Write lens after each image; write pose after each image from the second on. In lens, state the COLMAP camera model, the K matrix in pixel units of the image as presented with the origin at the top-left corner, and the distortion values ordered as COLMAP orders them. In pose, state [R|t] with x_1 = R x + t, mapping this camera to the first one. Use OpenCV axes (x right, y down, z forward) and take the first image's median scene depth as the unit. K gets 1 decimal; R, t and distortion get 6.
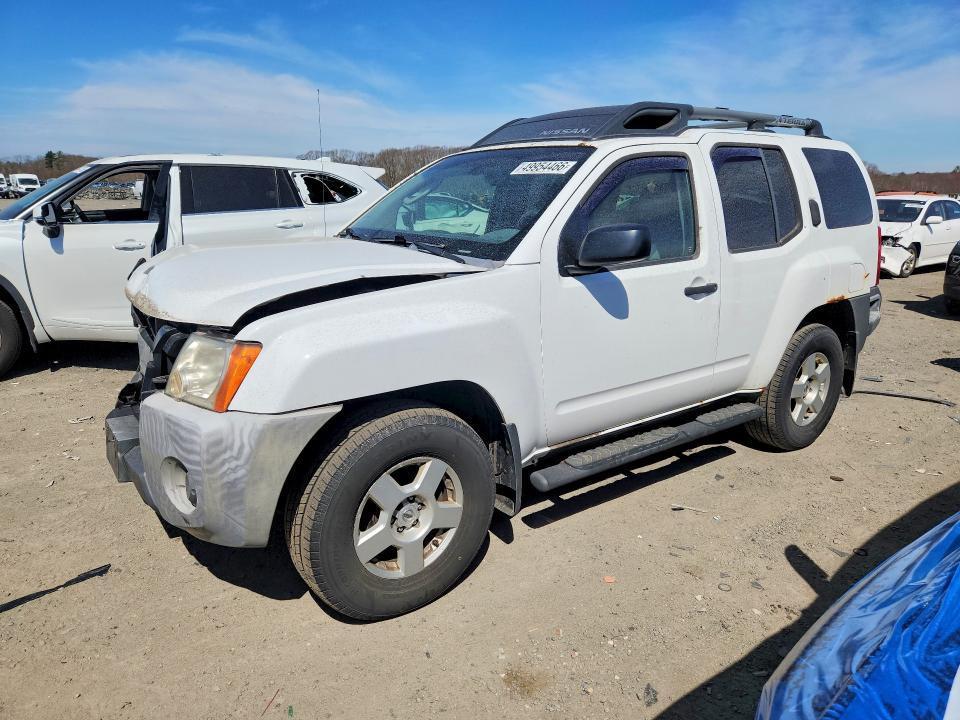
lens RADIAL K [[674.4, 0, 473.0], [0, 674.4, 357.0], [0, 0, 1]] dist [0.056370, -0.045496]
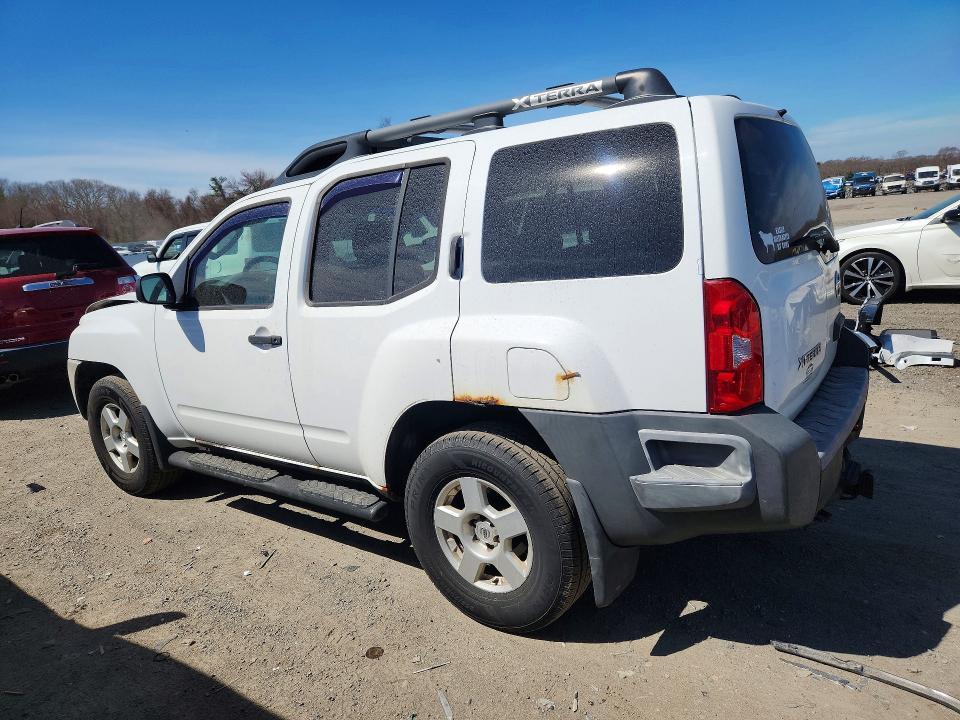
lens RADIAL K [[674.4, 0, 473.0], [0, 674.4, 357.0], [0, 0, 1]] dist [0.056370, -0.045496]
pose [[0.261851, 0.159380, -0.951857, 1.267394], [-0.141717, 0.981929, 0.125430, -0.226941], [0.954647, 0.102050, 0.279706, 0.960469]]
